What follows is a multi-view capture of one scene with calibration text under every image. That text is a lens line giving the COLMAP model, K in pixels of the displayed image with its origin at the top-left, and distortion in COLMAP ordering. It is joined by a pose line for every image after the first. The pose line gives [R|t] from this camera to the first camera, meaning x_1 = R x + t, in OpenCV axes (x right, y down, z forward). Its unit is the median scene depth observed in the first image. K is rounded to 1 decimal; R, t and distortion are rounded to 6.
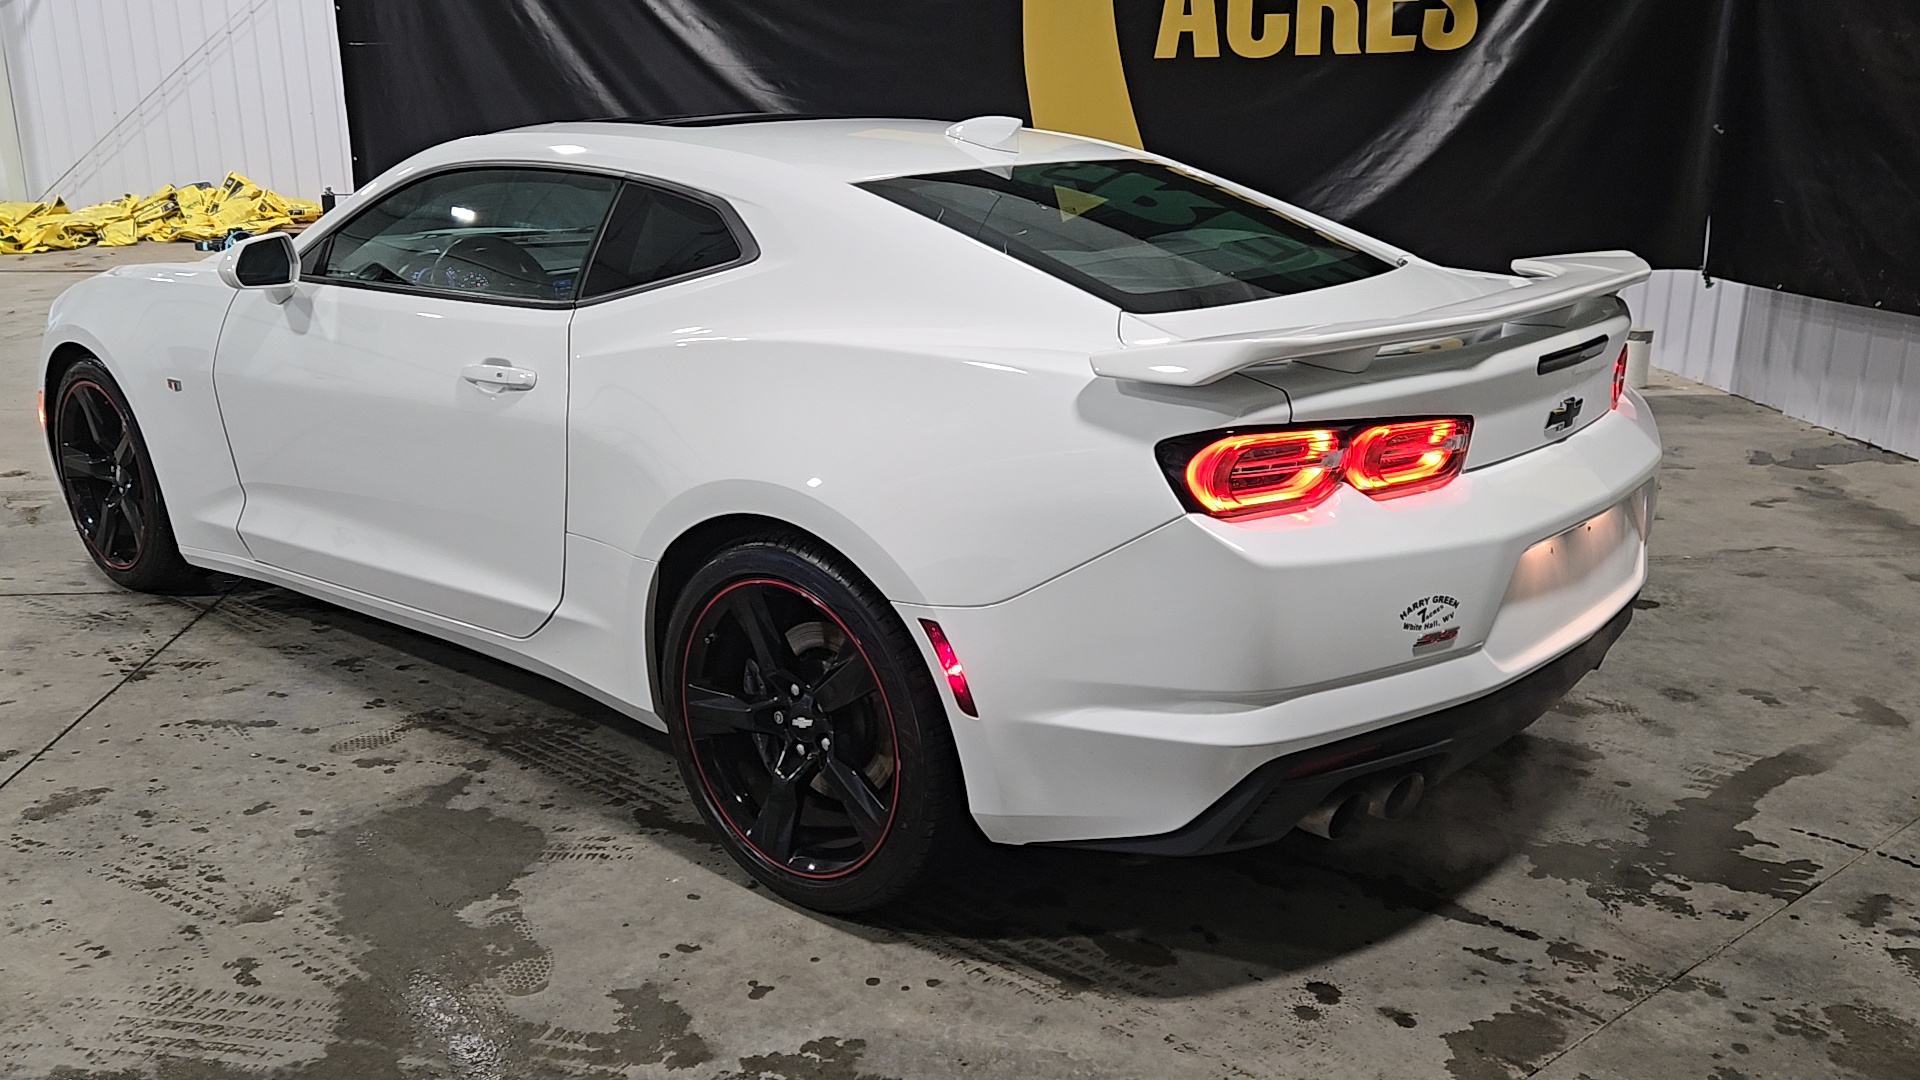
lens RADIAL K [[1578.6, 0, 934.7], [0, 1578.6, 568.5], [0, 0, 1]] dist [0.033611, -0.026944]
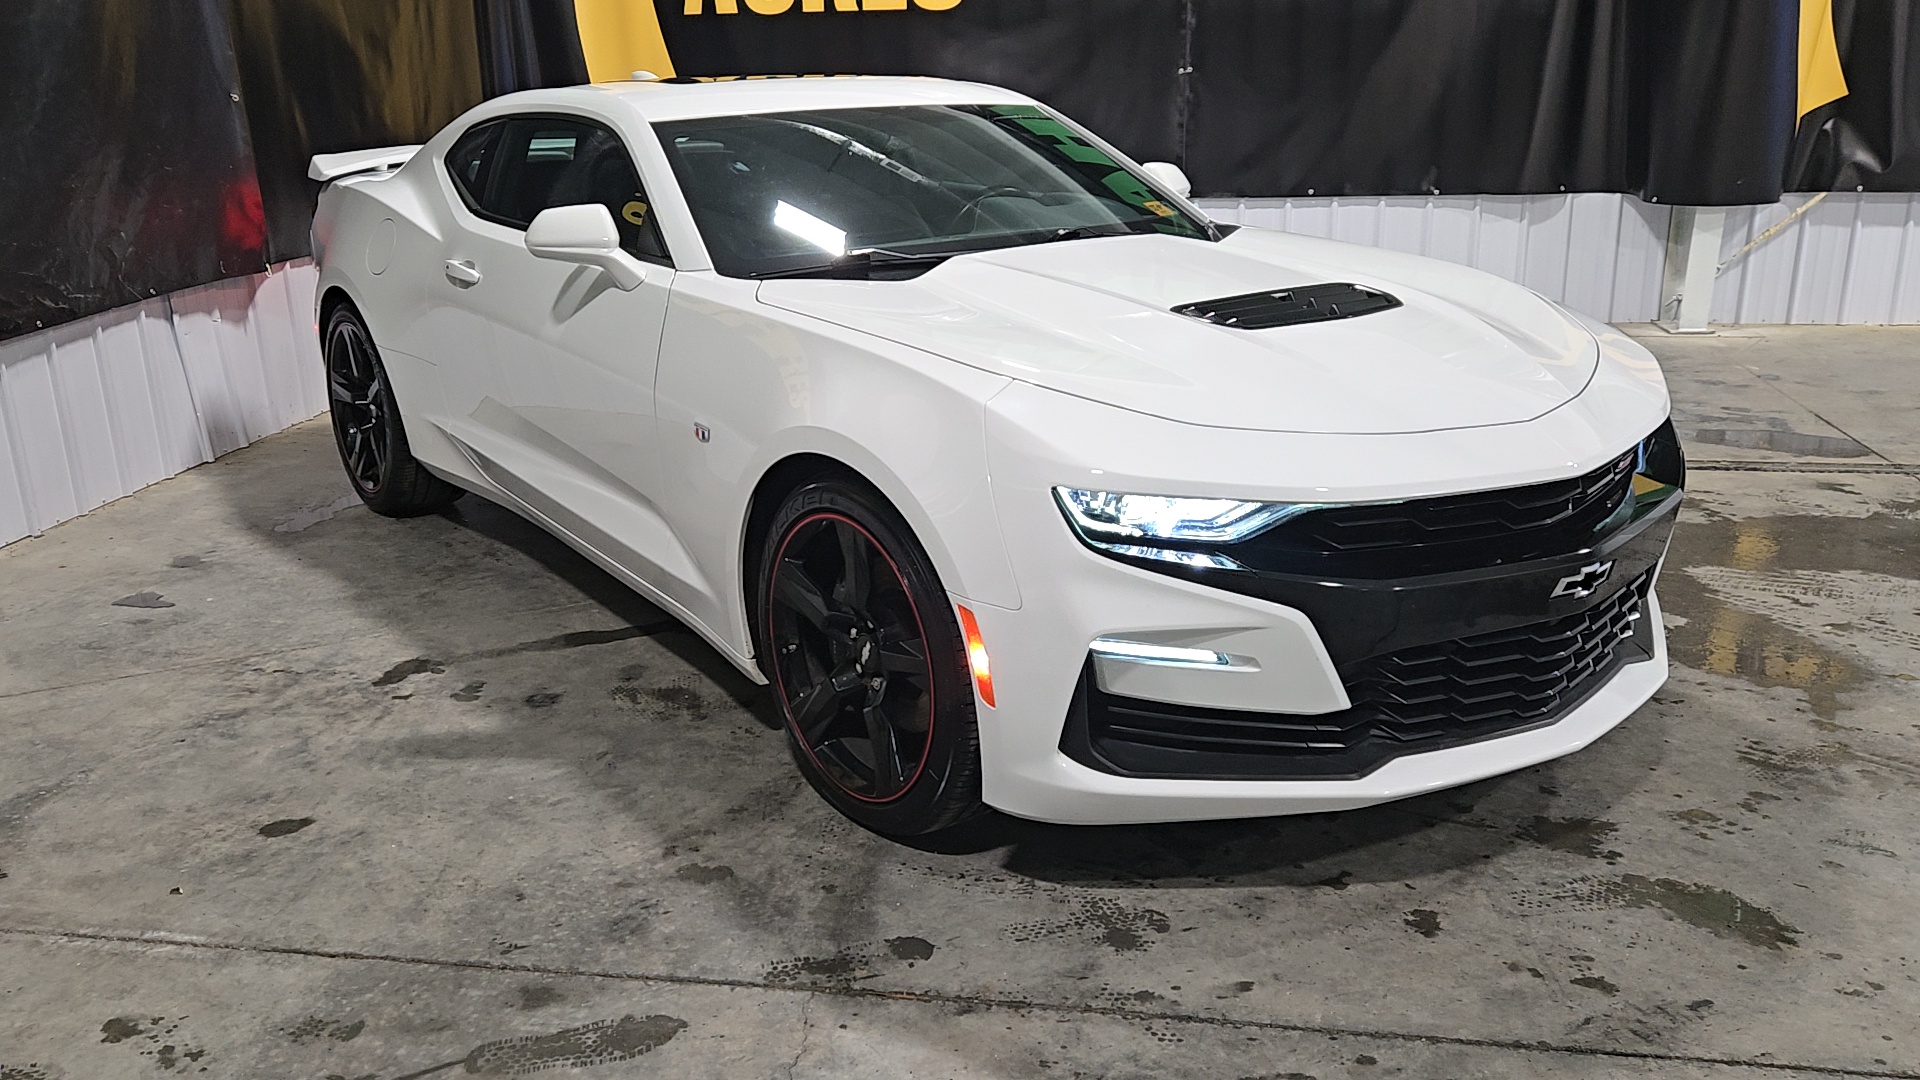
lens RADIAL K [[1578.6, 0, 931.2], [0, 1578.6, 550.4], [0, 0, 1]] dist [0.033611, -0.026944]
pose [[-0.975005, -0.046718, 0.217215, 0.049455], [0.085293, 0.824035, 0.560081, -0.680100], [-0.205159, 0.564609, -0.799454, 2.234418]]
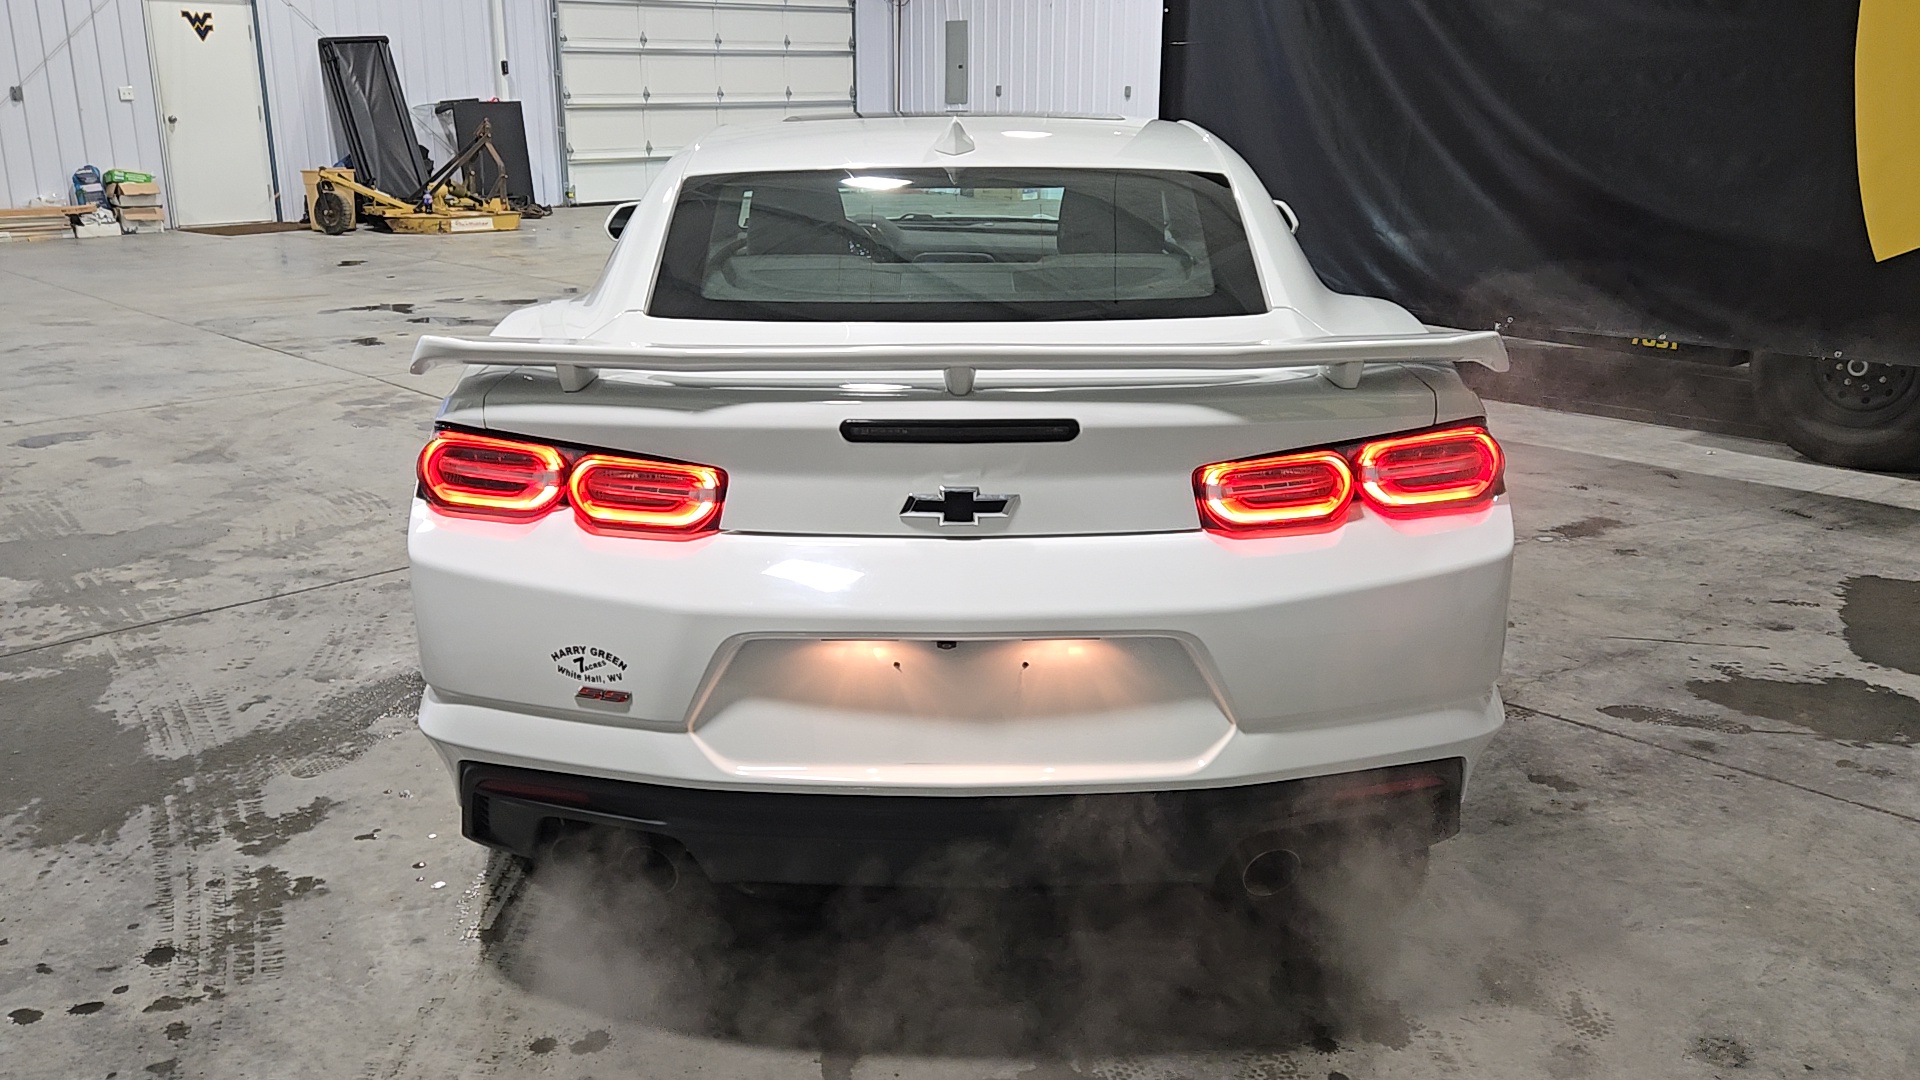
lens RADIAL K [[1578.6, 0, 934.9], [0, 1578.6, 551.9], [0, 0, 1]] dist [0.033611, -0.026944]
pose [[0.649548, 0.217330, -0.728598, 0.917294], [-0.220476, 0.970943, 0.093062, -0.137806], [0.727652, 0.100190, 0.678590, 0.434141]]
